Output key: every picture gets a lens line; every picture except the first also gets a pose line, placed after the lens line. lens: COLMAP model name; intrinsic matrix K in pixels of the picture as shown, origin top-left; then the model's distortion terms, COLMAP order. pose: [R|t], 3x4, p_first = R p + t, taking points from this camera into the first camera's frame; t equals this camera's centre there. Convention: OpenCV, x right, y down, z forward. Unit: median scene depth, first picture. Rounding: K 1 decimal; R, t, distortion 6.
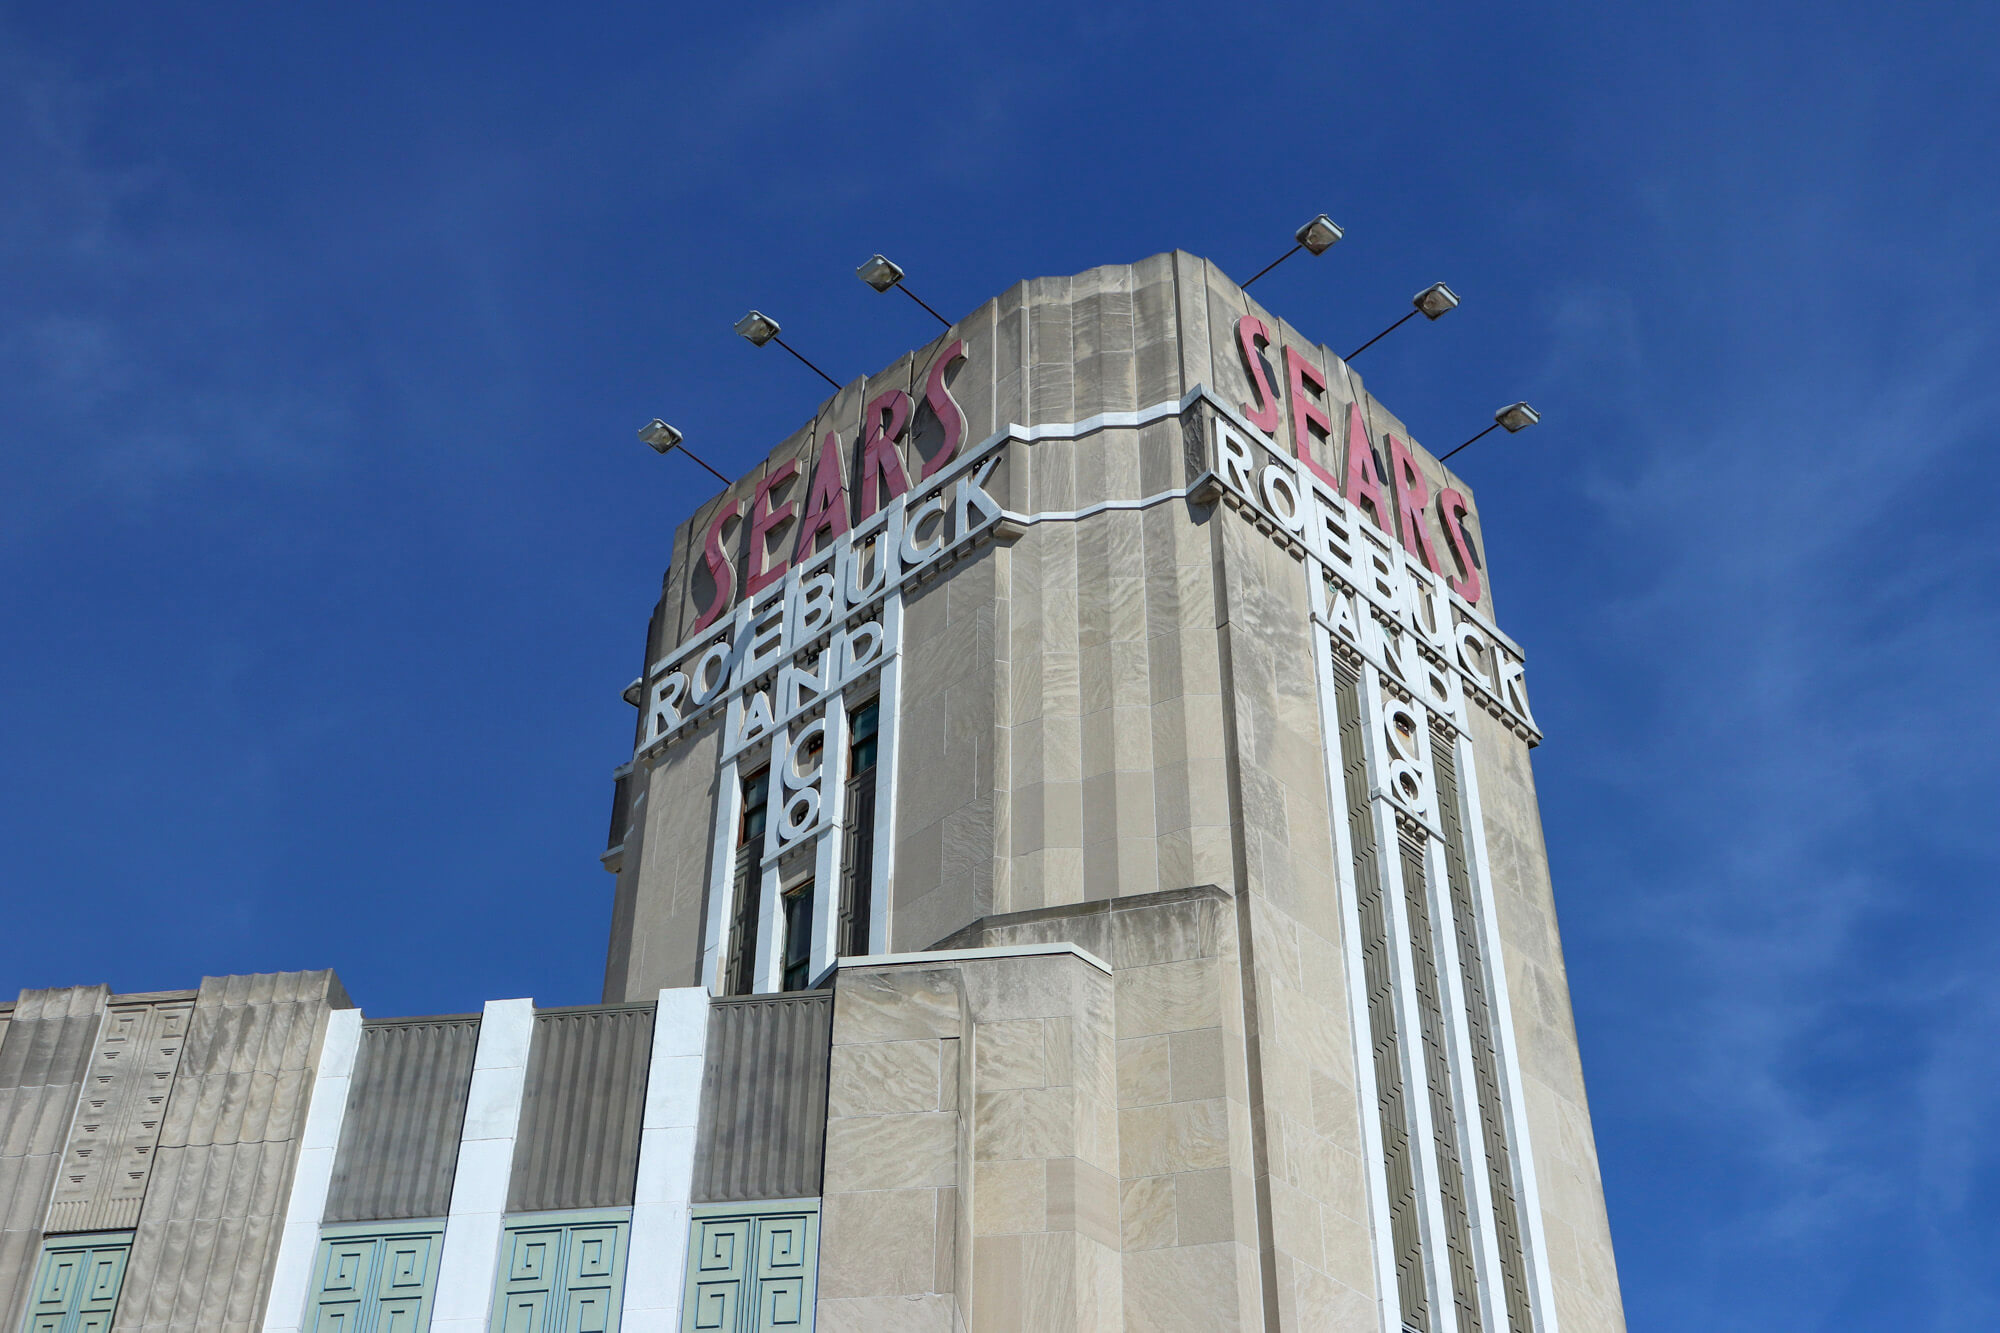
lens RADIAL K [[2493.1, 0, 1060.1], [0, 2493.1, 668.3], [0, 0, 1]] dist [-0.011653, -0.008096]
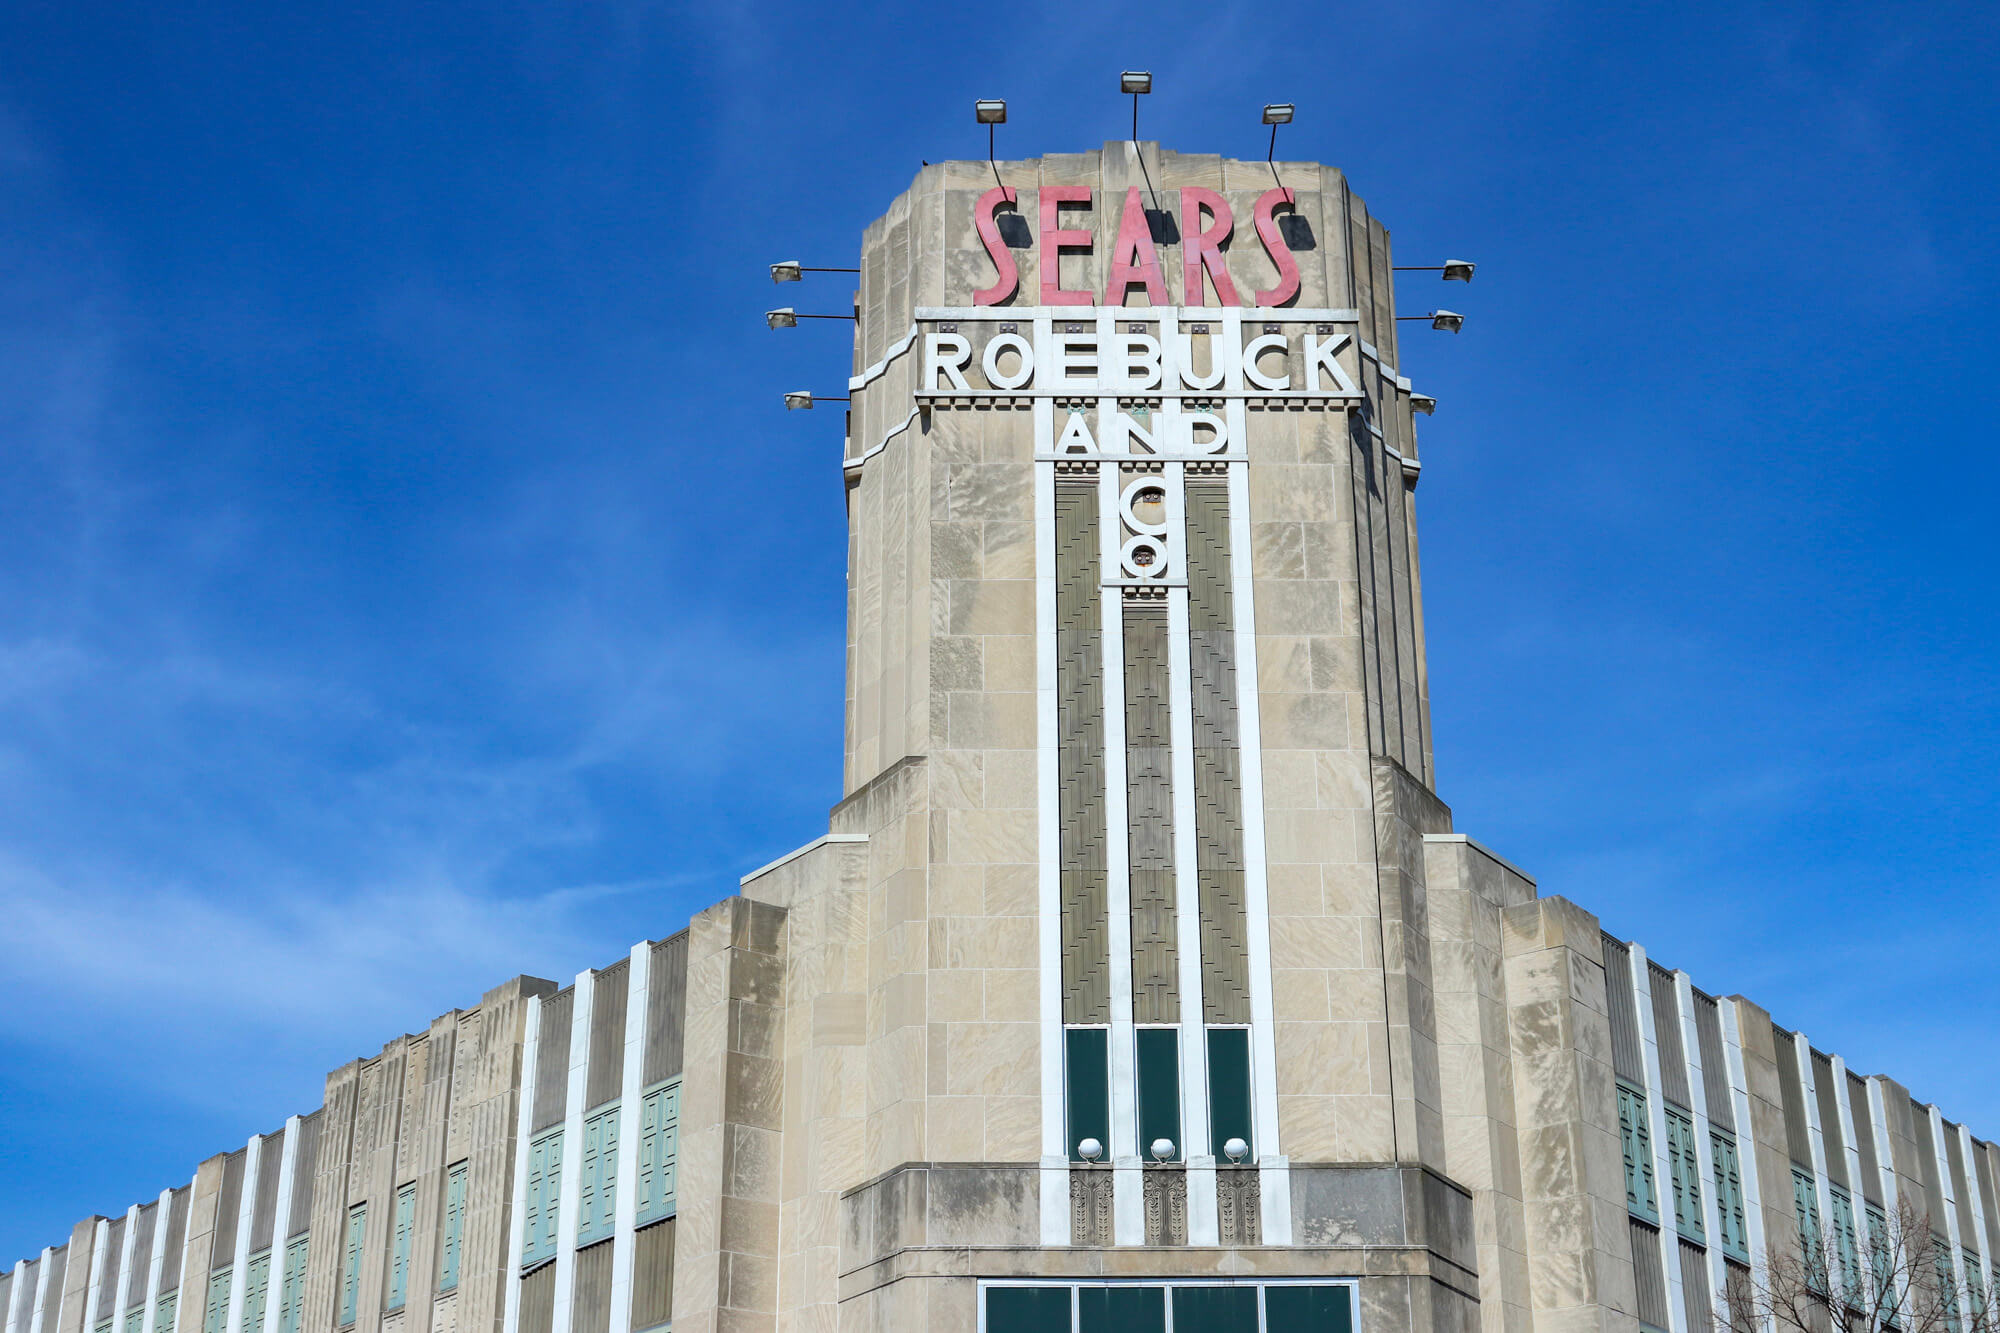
lens RADIAL K [[2814.7, 0, 990.6], [0, 2814.7, 599.1], [0, 0, 1]] dist [-0.014573, -0.052950]
pose [[0.688226, -0.309726, -0.656060, 1.168653], [0.469999, 0.879217, 0.077964, -0.093095], [0.552671, -0.362005, 0.750671, -0.133443]]
